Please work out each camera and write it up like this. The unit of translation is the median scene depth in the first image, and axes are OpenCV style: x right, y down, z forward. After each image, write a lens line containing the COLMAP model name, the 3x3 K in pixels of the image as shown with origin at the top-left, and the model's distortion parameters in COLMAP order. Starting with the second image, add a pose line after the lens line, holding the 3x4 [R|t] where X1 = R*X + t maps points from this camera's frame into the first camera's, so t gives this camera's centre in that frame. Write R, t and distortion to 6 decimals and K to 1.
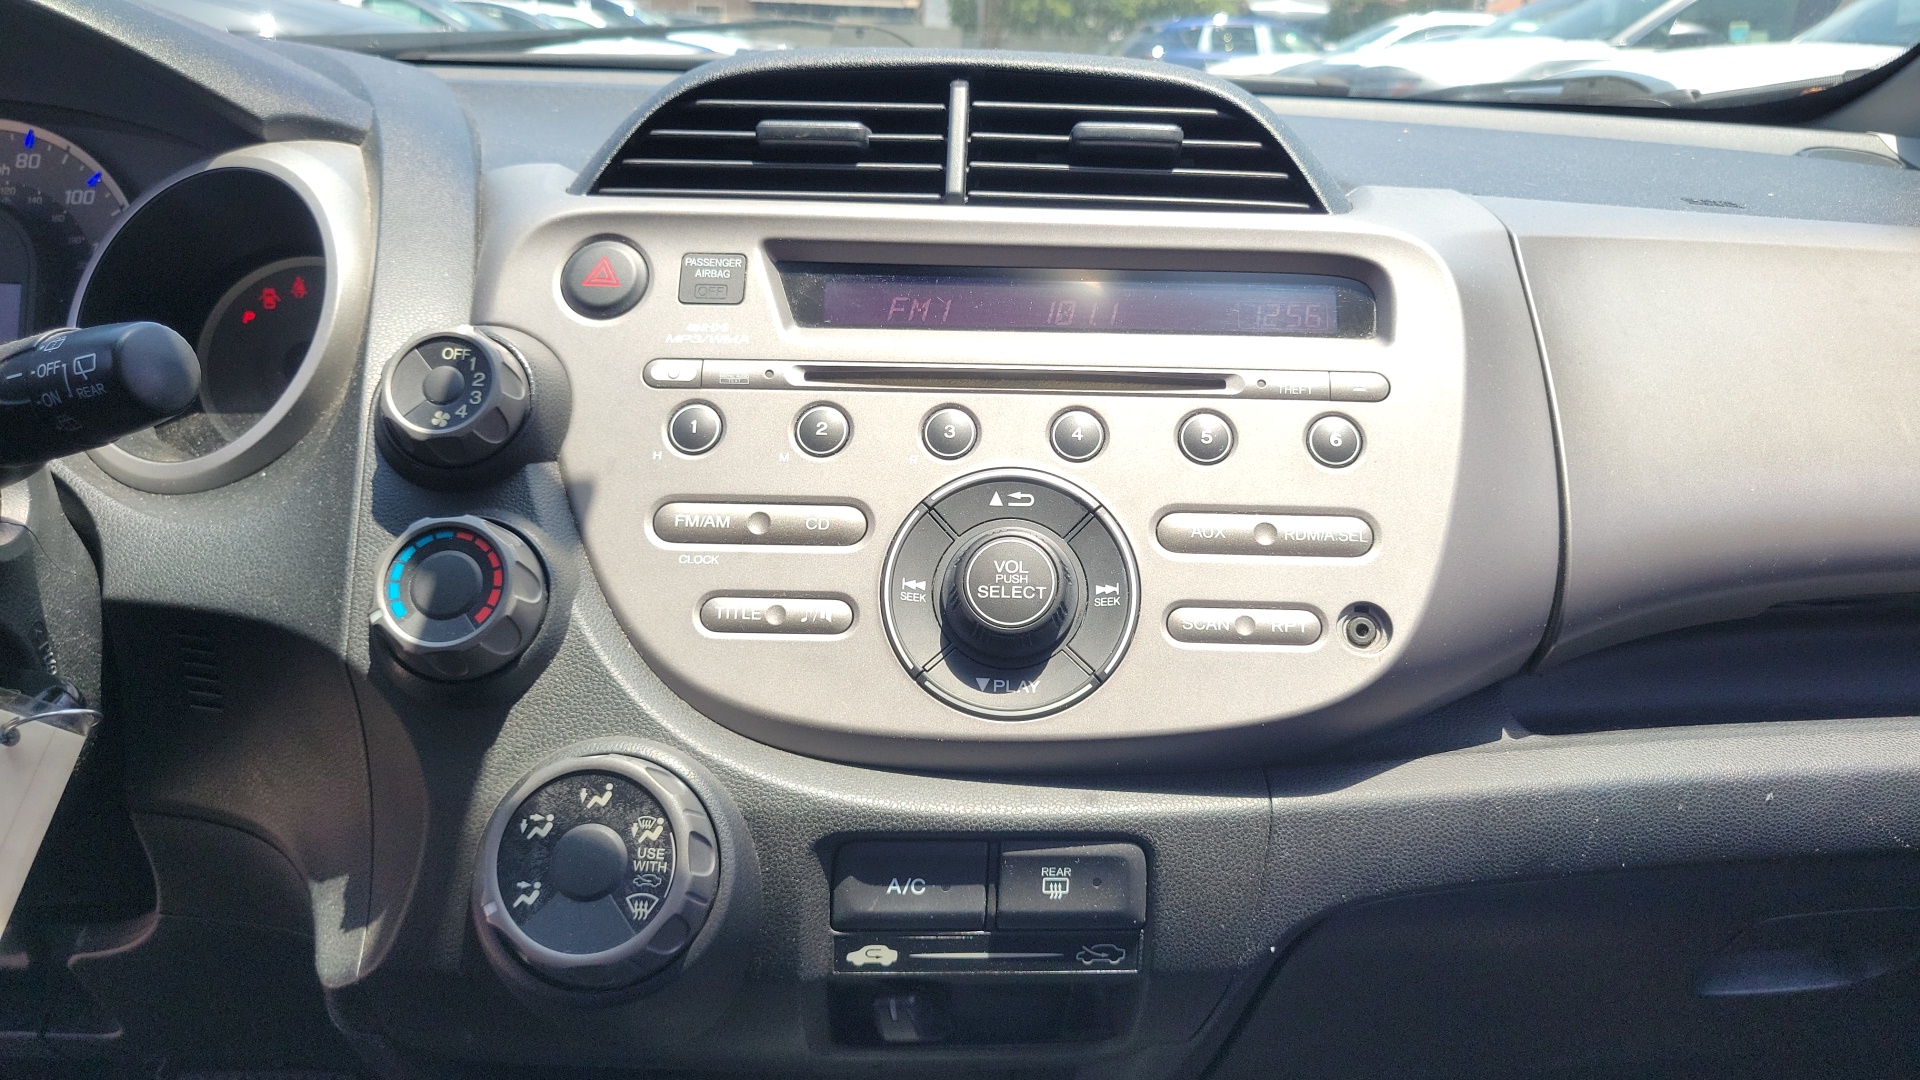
lens RADIAL K [[1471.1, 0, 972.4], [0, 1471.1, 546.6], [0, 0, 1]] dist [0.036084, -0.025215]
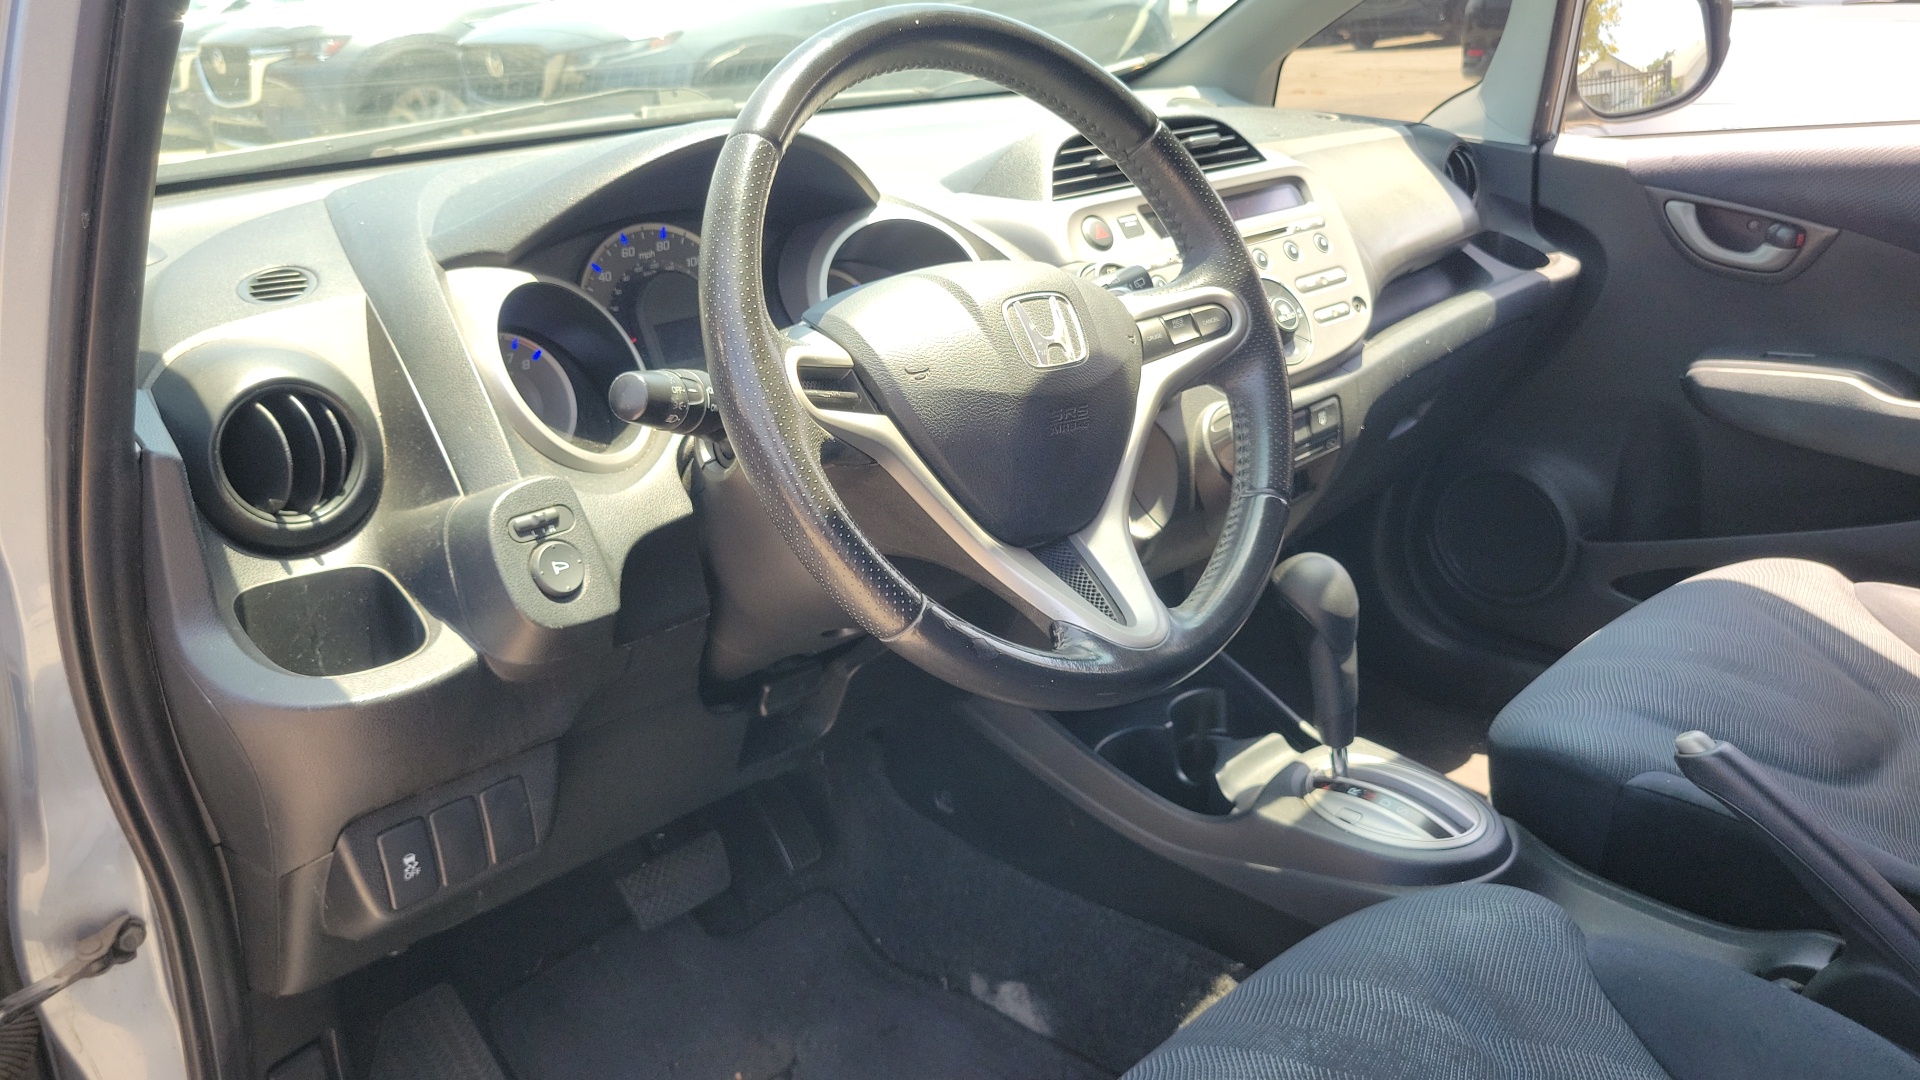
lens RADIAL K [[1471.1, 0, 972.9], [0, 1471.1, 532.1], [0, 0, 1]] dist [0.036084, -0.025215]
pose [[0.730834, -0.299012, 0.613575, -2.021982], [0.276578, 0.951562, 0.134288, -0.107852], [-0.624008, 0.071559, 0.778134, -0.652839]]
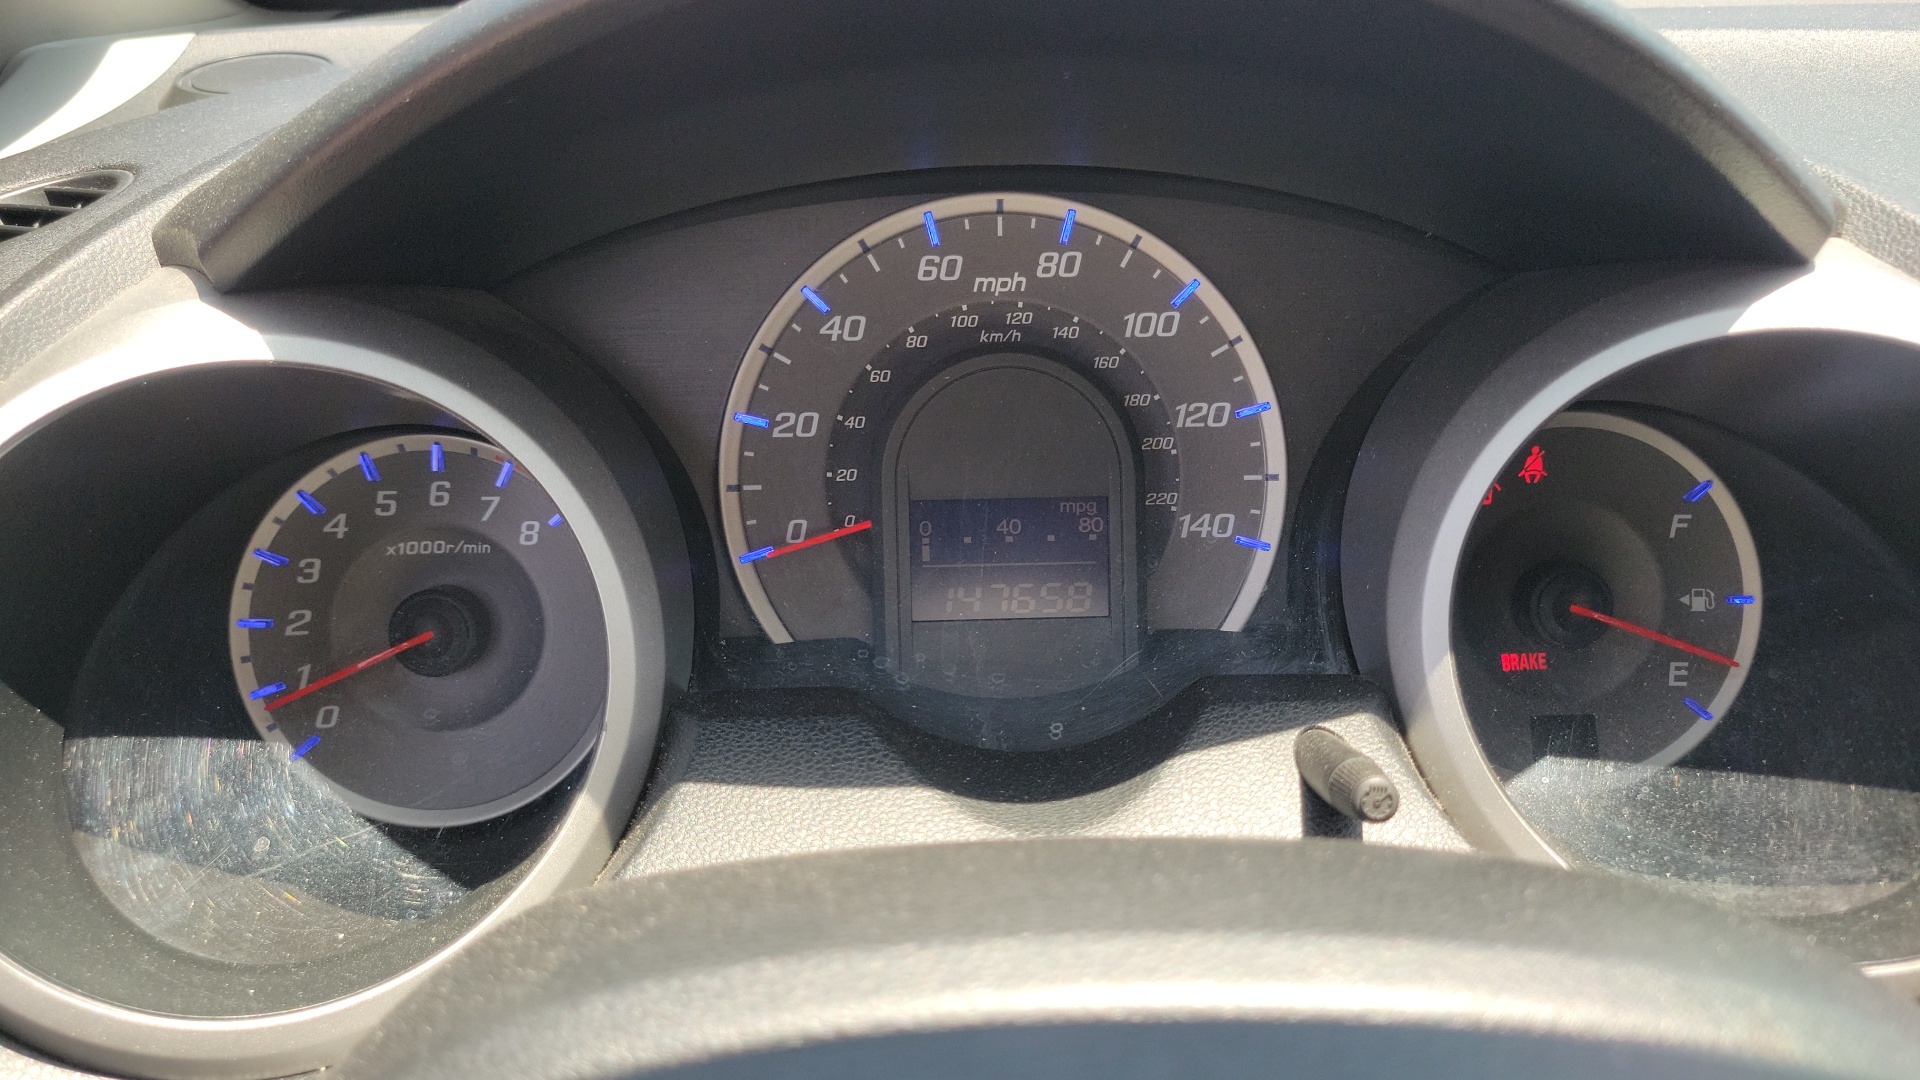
lens RADIAL K [[1471.1, 0, 956.3], [0, 1471.1, 548.0], [0, 0, 1]] dist [0.036084, -0.025215]
pose [[0.998798, -0.040837, -0.027115, -0.898694], [0.043668, 0.992561, 0.113649, -0.295020], [0.022272, -0.114697, 0.993151, 0.582118]]
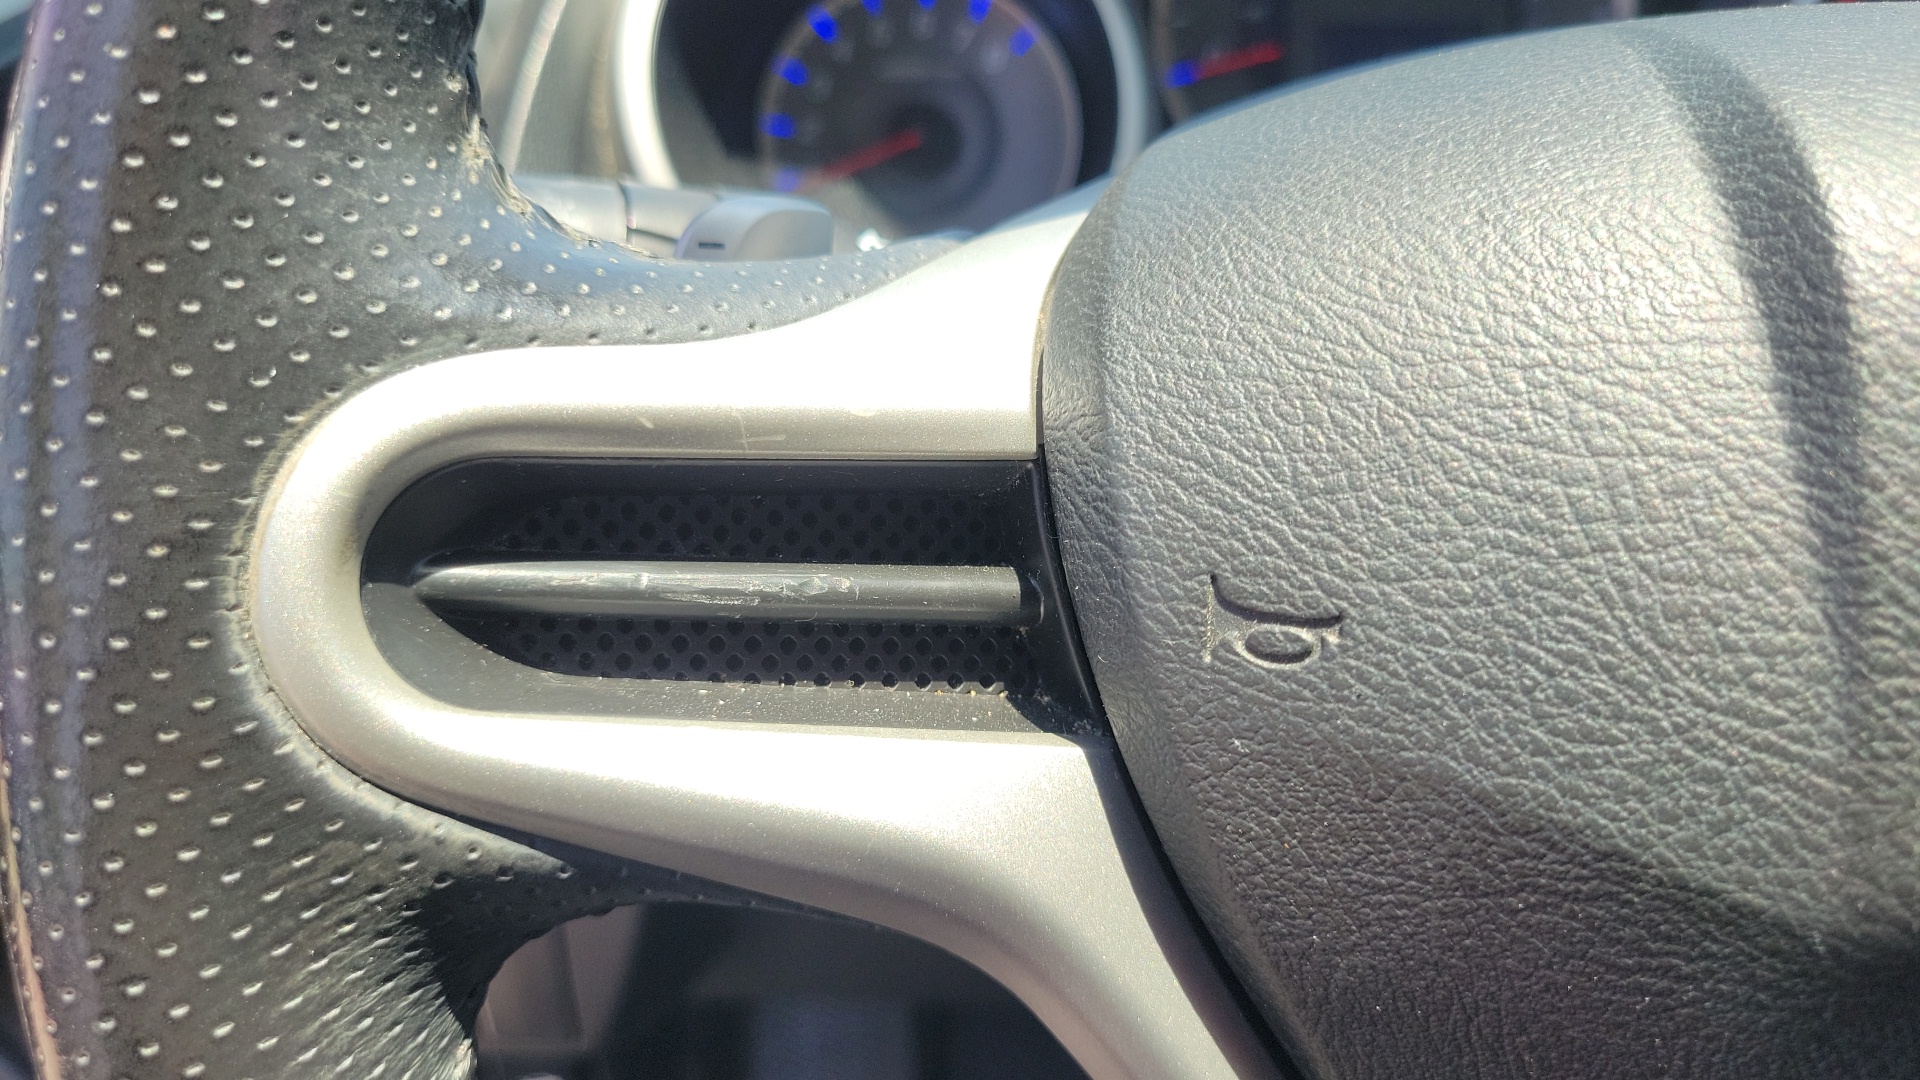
lens RADIAL K [[1471.1, 0, 962.0], [0, 1471.1, 535.0], [0, 0, 1]] dist [0.036084, -0.025215]
pose [[0.994744, -0.012294, -0.101653, -1.060706], [0.036006, 0.971362, 0.234862, -0.150473], [0.095854, -0.237288, 0.966699, 0.324410]]
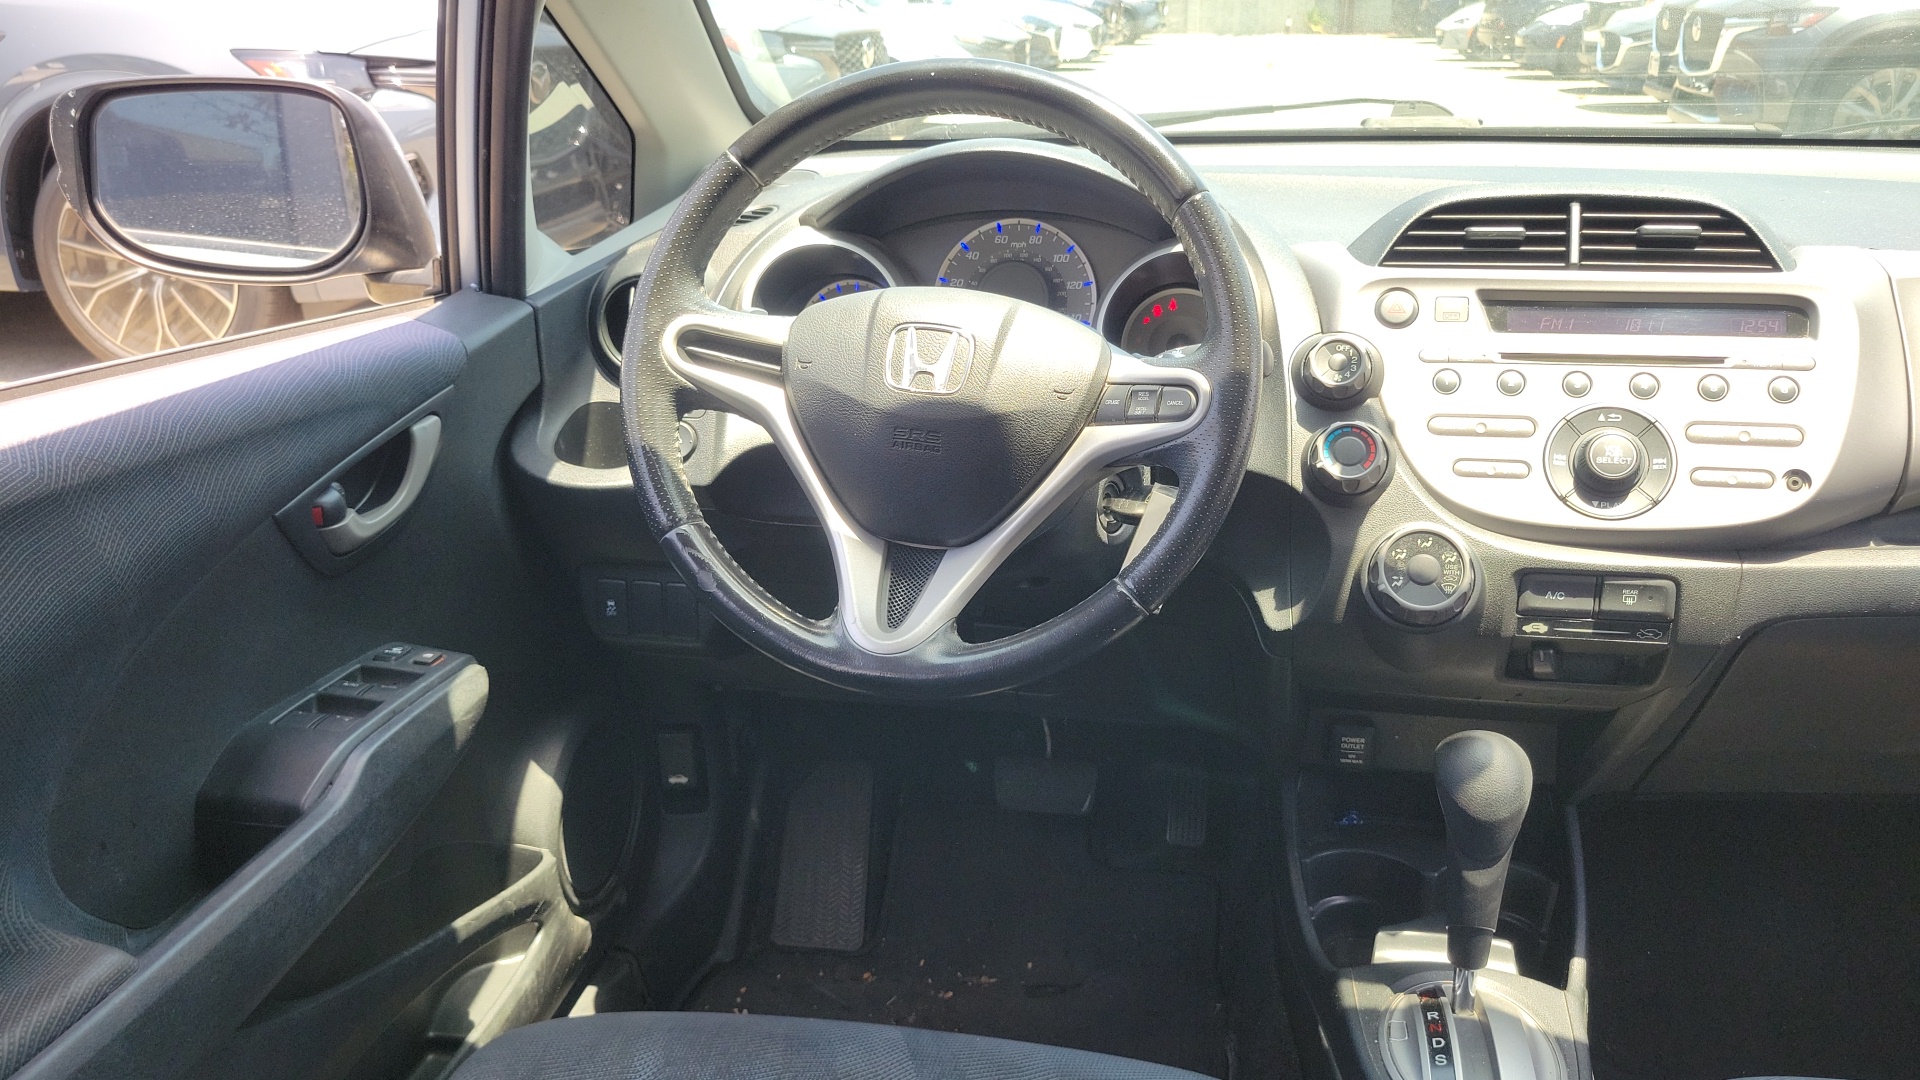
lens RADIAL K [[1471.1, 0, 963.0], [0, 1471.1, 542.6], [0, 0, 1]] dist [0.036084, -0.025215]
pose [[0.974464, 0.032682, -0.222152, -0.389231], [-0.023979, 0.998840, 0.041765, 0.078082], [0.223260, -0.035371, 0.974117, -1.231957]]
